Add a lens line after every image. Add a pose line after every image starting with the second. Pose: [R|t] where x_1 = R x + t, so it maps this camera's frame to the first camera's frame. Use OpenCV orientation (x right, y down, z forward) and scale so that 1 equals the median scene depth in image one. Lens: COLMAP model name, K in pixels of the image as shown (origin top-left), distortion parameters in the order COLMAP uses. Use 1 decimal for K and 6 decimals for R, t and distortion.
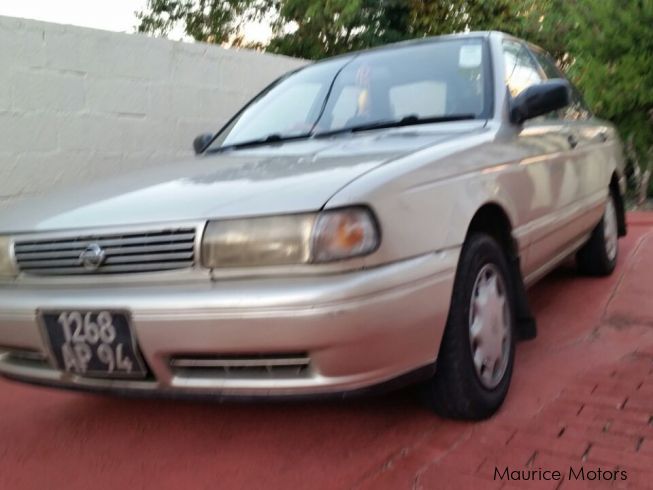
lens RADIAL K [[801.0, 0, 326.5], [0, 801.0, 245.0], [0, 0, 1]] dist [0.032410, 0.010632]
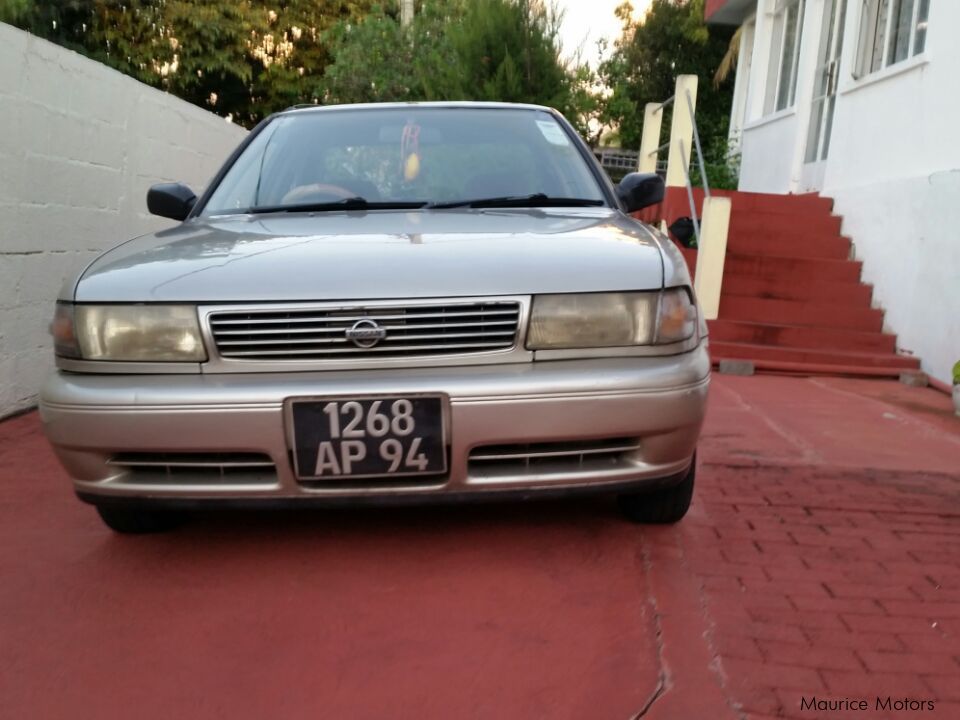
lens RADIAL K [[1177.6, 0, 480.0], [0, 1177.6, 360.0], [0, 0, 1]] dist [0.032410, 0.010632]
pose [[0.840728, 0.023301, 0.540956, -0.854643], [-0.014348, 0.999682, -0.020761, 0.065785], [-0.541267, 0.009692, 0.840795, -0.076237]]
